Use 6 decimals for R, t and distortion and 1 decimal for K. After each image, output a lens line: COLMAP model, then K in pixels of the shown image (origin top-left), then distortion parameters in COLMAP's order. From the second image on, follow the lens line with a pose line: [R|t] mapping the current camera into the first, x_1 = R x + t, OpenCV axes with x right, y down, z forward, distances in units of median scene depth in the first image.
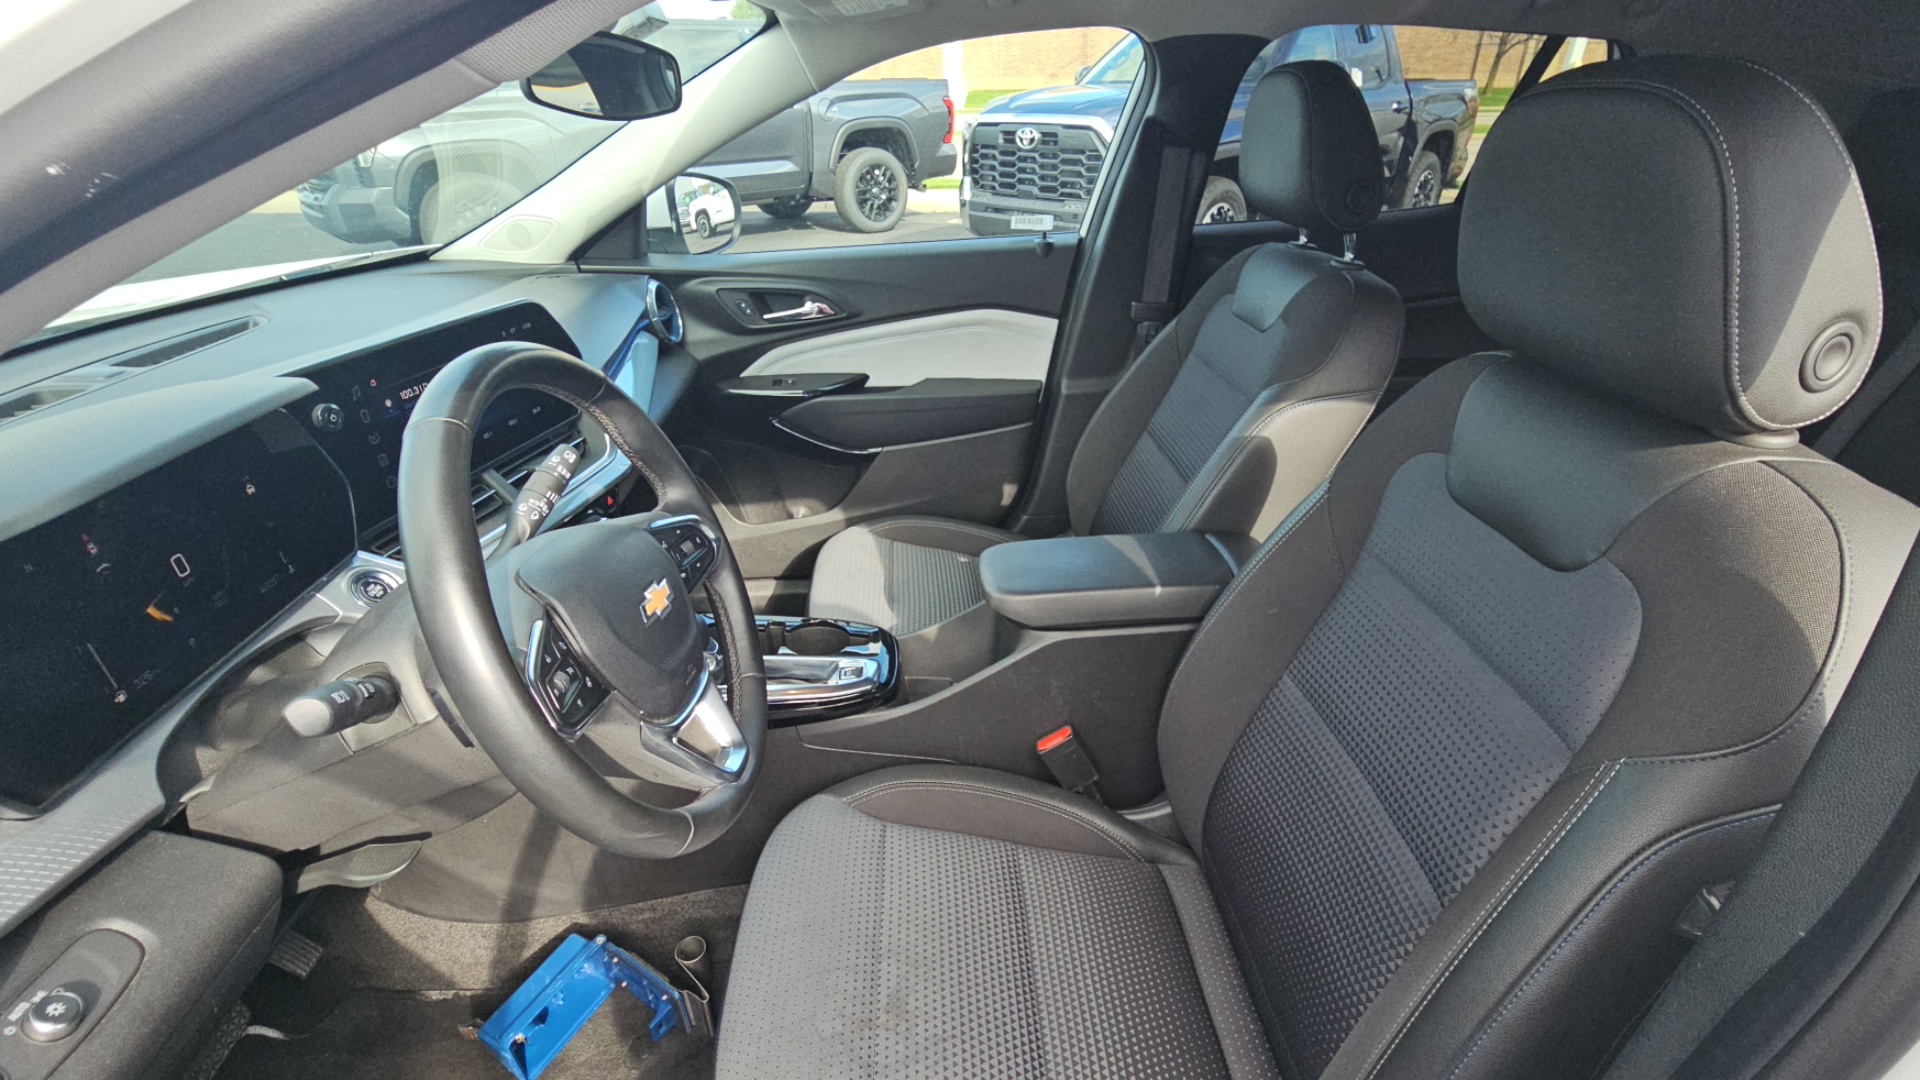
lens RADIAL K [[855.8, 0, 981.9], [0, 855.8, 546.6], [0, 0, 1]] dist [0.004318, -0.005292]
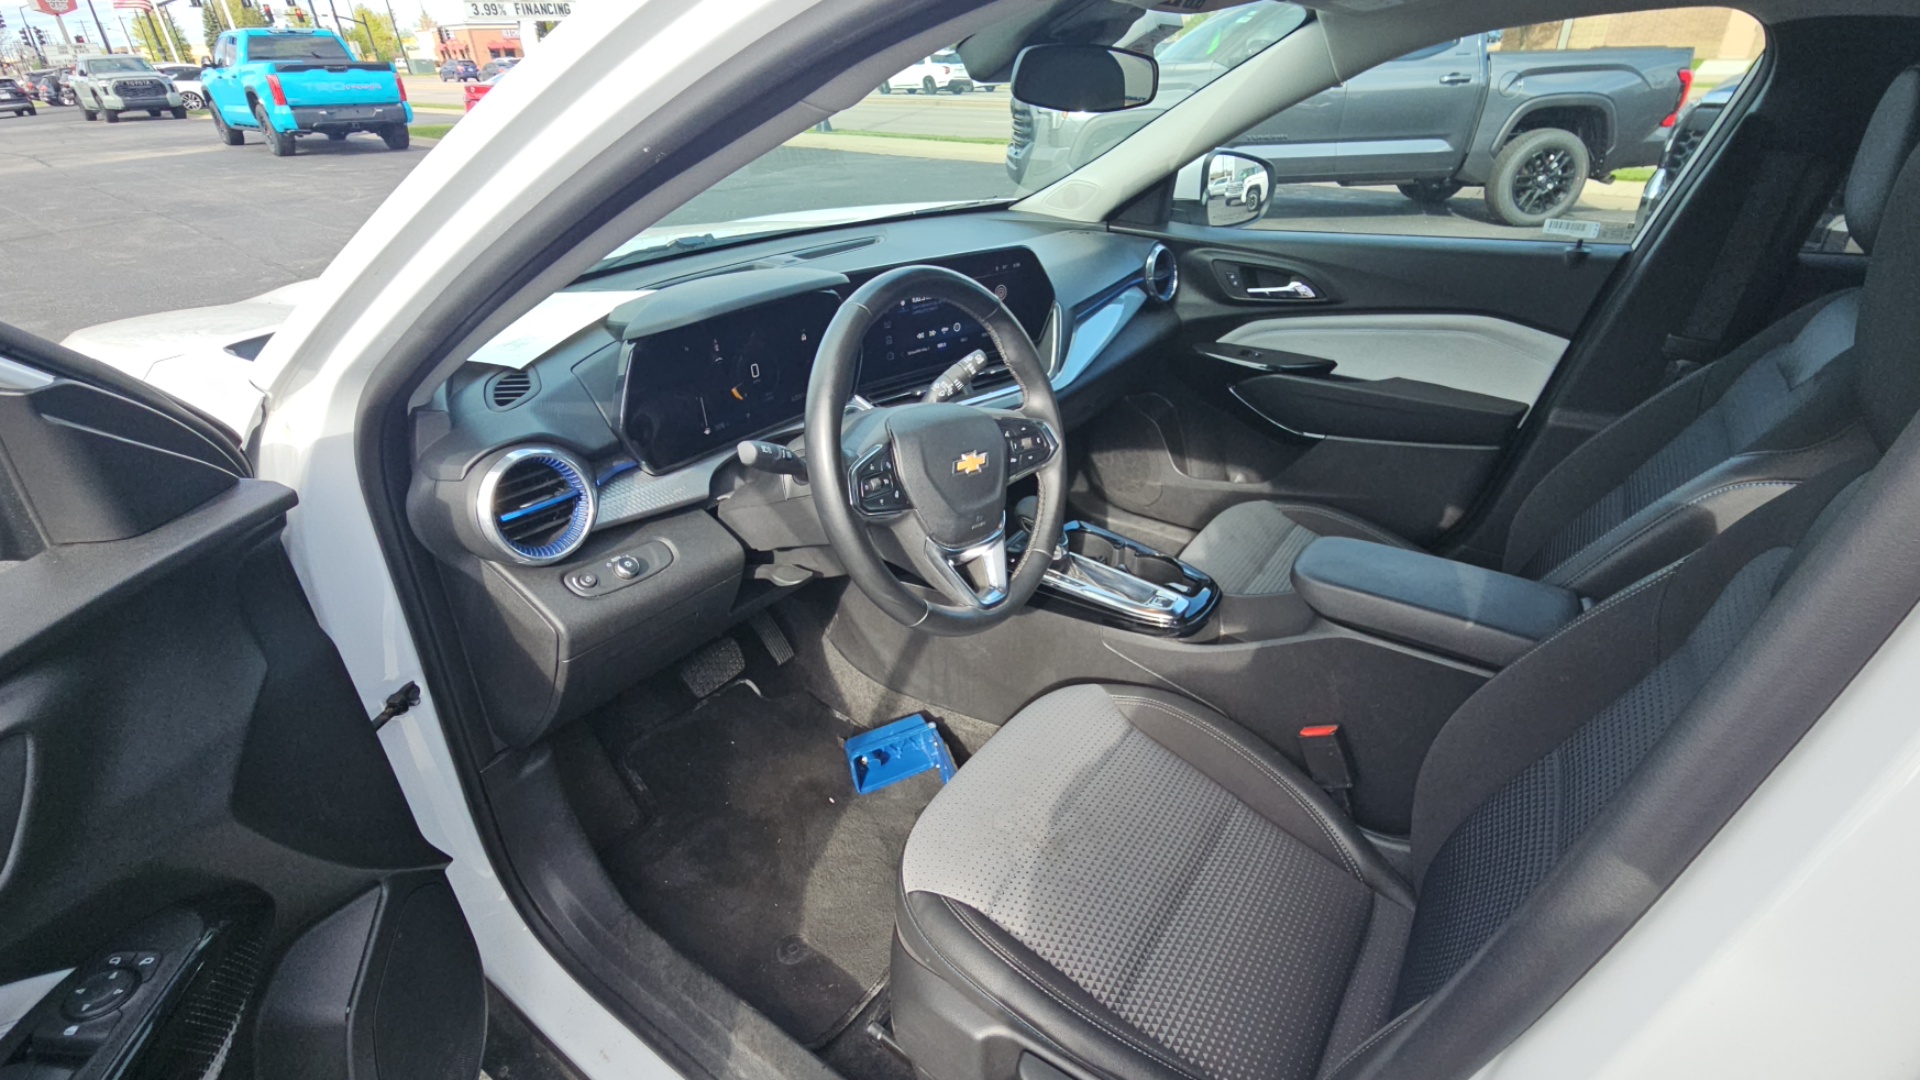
lens RADIAL K [[855.8, 0, 981.9], [0, 855.8, 546.6], [0, 0, 1]] dist [0.004318, -0.005292]
pose [[0.774913, 0.305769, -0.553187, 0.179723], [-0.290627, 0.949564, 0.117747, 0.008391], [0.561290, 0.069527, 0.824694, -0.053244]]
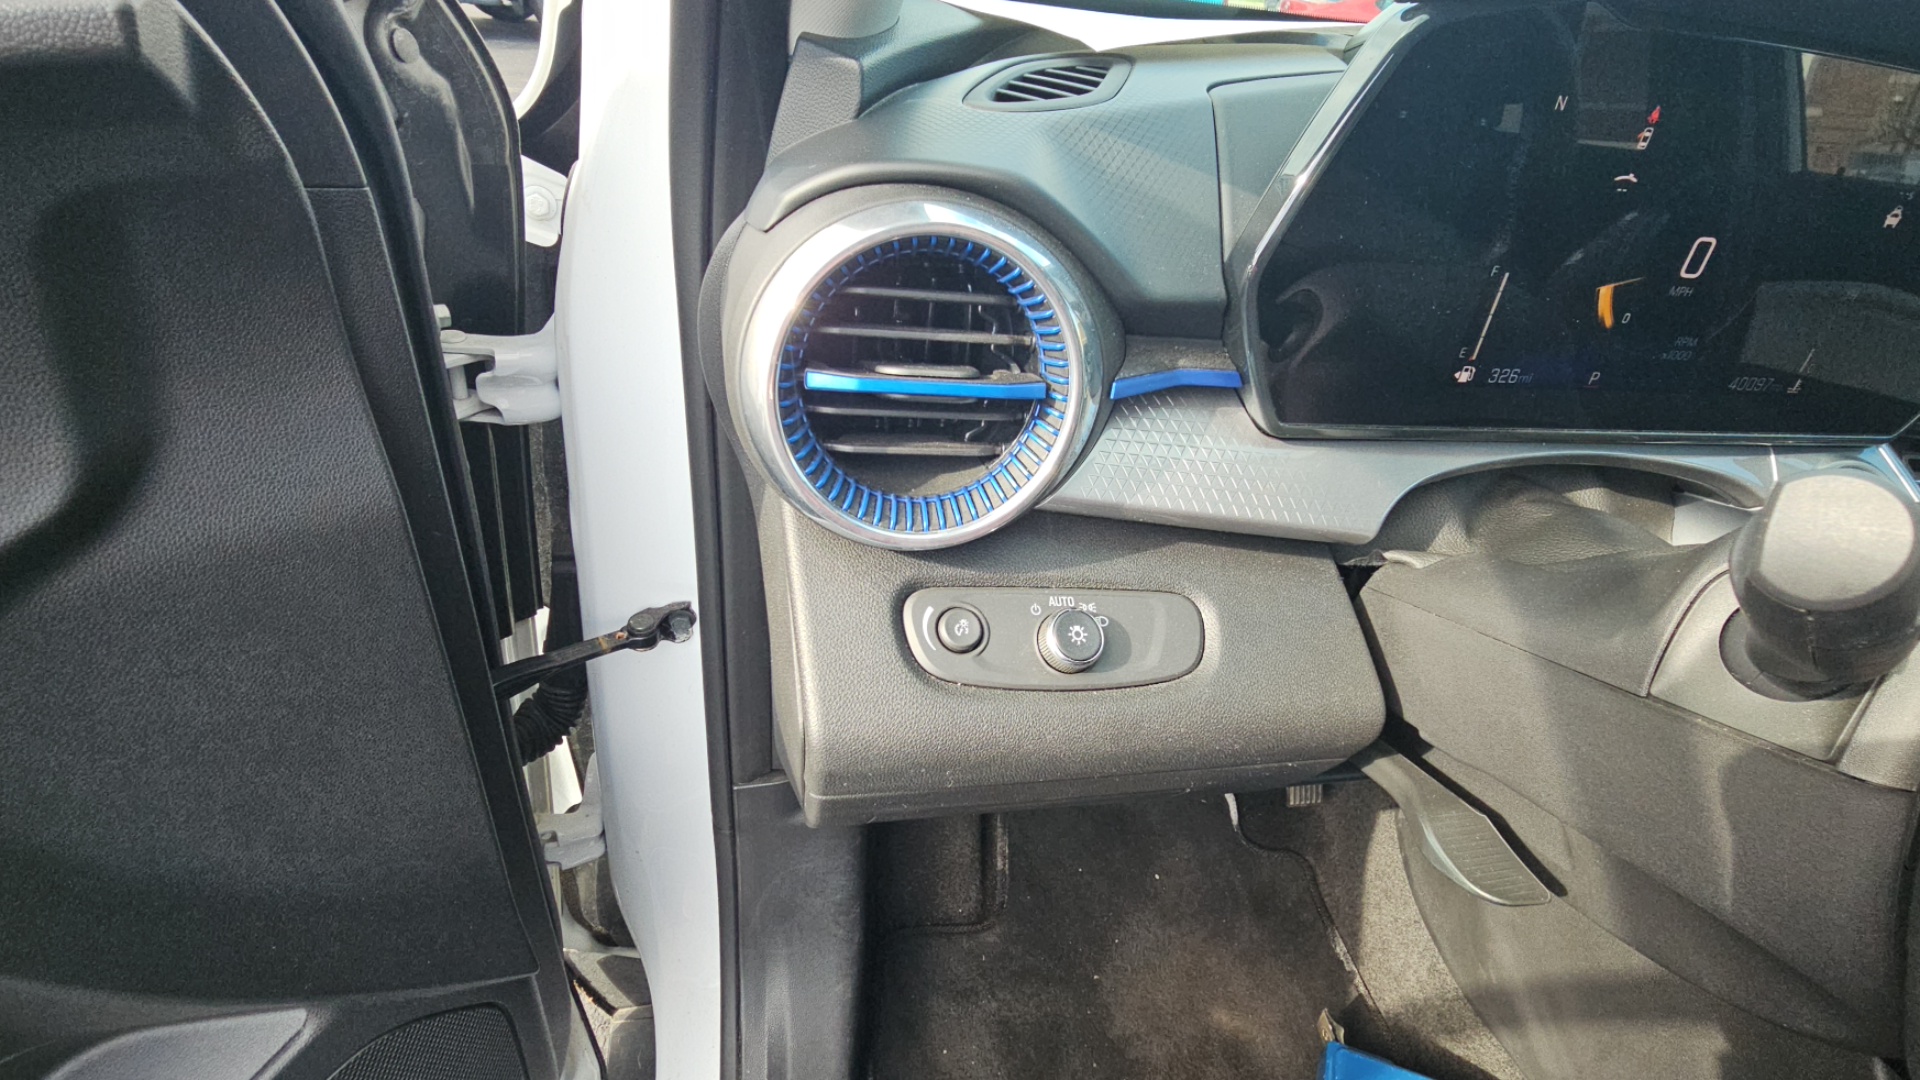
lens RADIAL K [[876.2, 0, 980.5], [0, 876.2, 546.1], [0, 0, 1]] dist [0.002503, -0.001637]
pose [[0.110915, 0.565106, -0.817529, -0.153704], [-0.553032, 0.718573, 0.421674, 0.065146], [0.825744, 0.405350, 0.392222, 0.172896]]
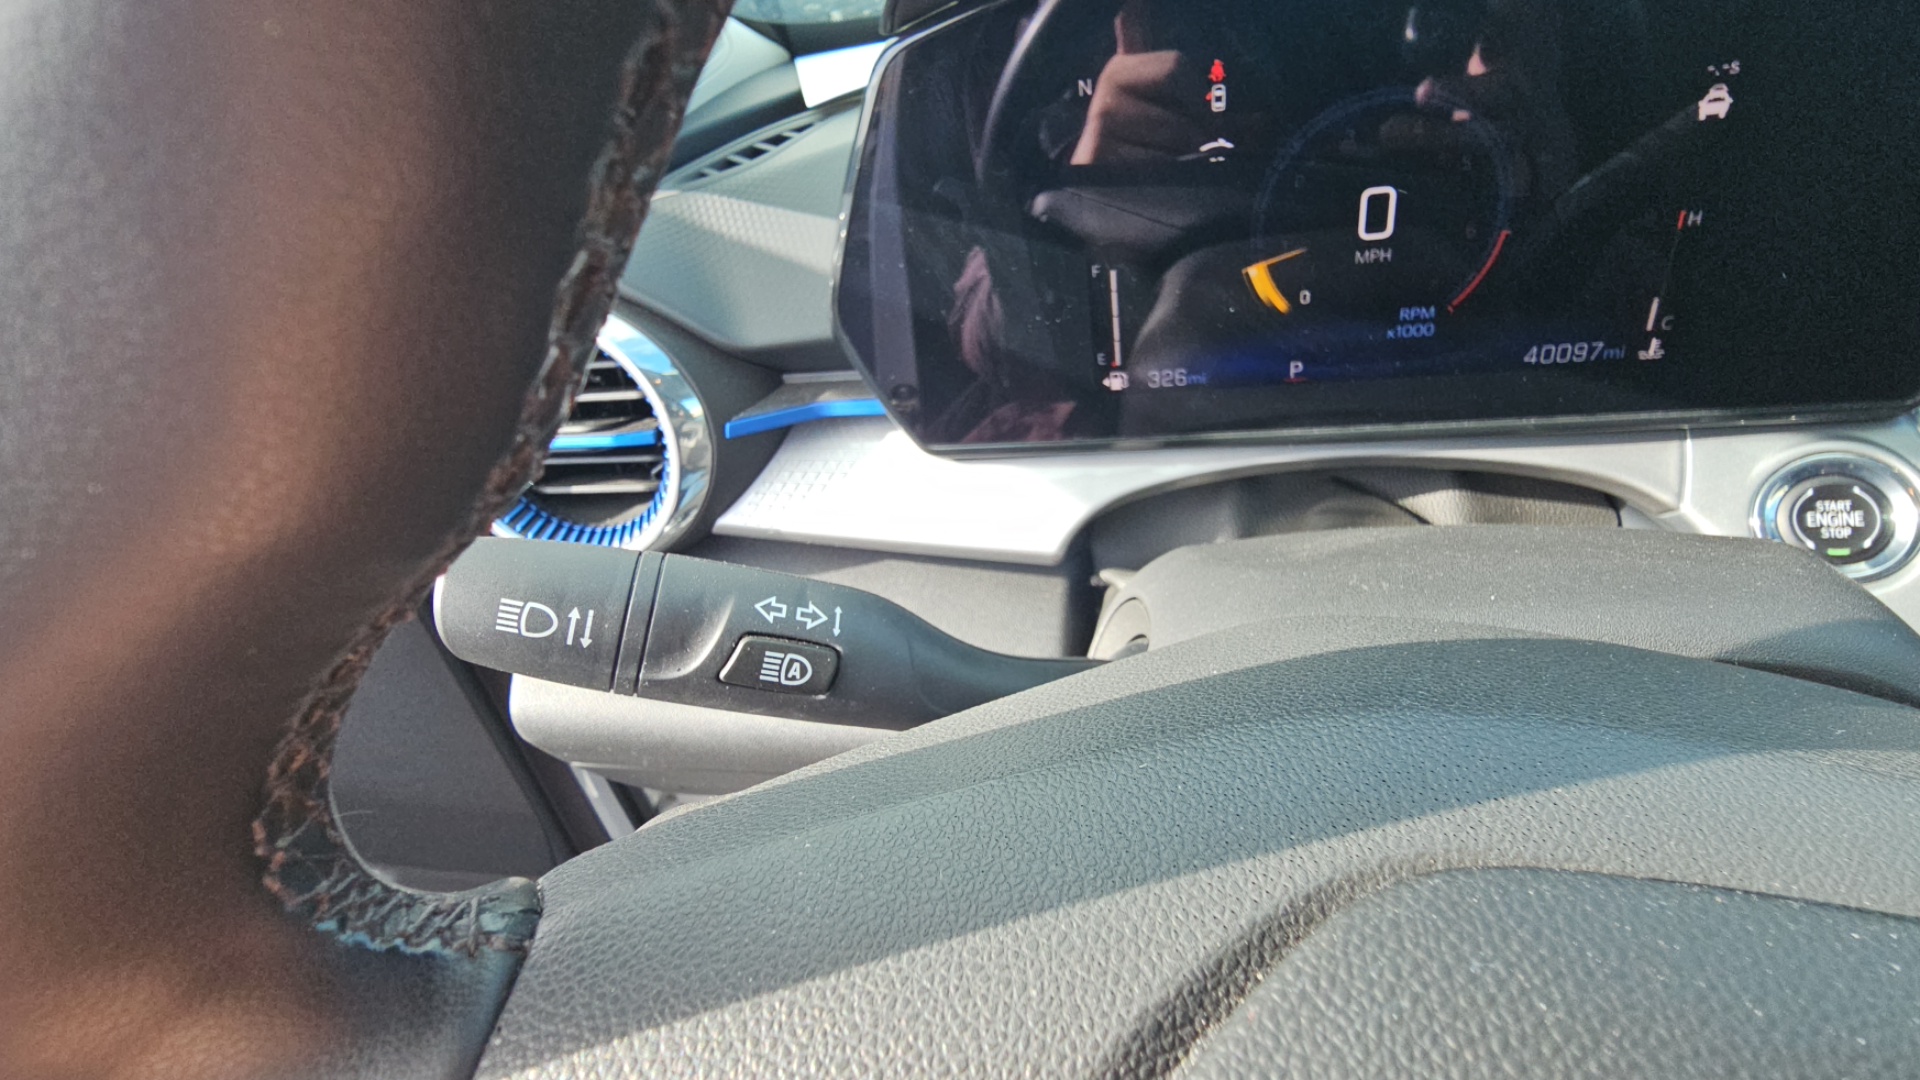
lens RADIAL K [[876.2, 0, 980.5], [0, 876.2, 546.1], [0, 0, 1]] dist [0.002503, -0.001637]
pose [[-0.255412, 0.575785, -0.776683, -0.157297], [-0.306858, 0.713516, 0.629868, -0.030006], [0.916844, 0.399207, -0.005556, 0.328302]]
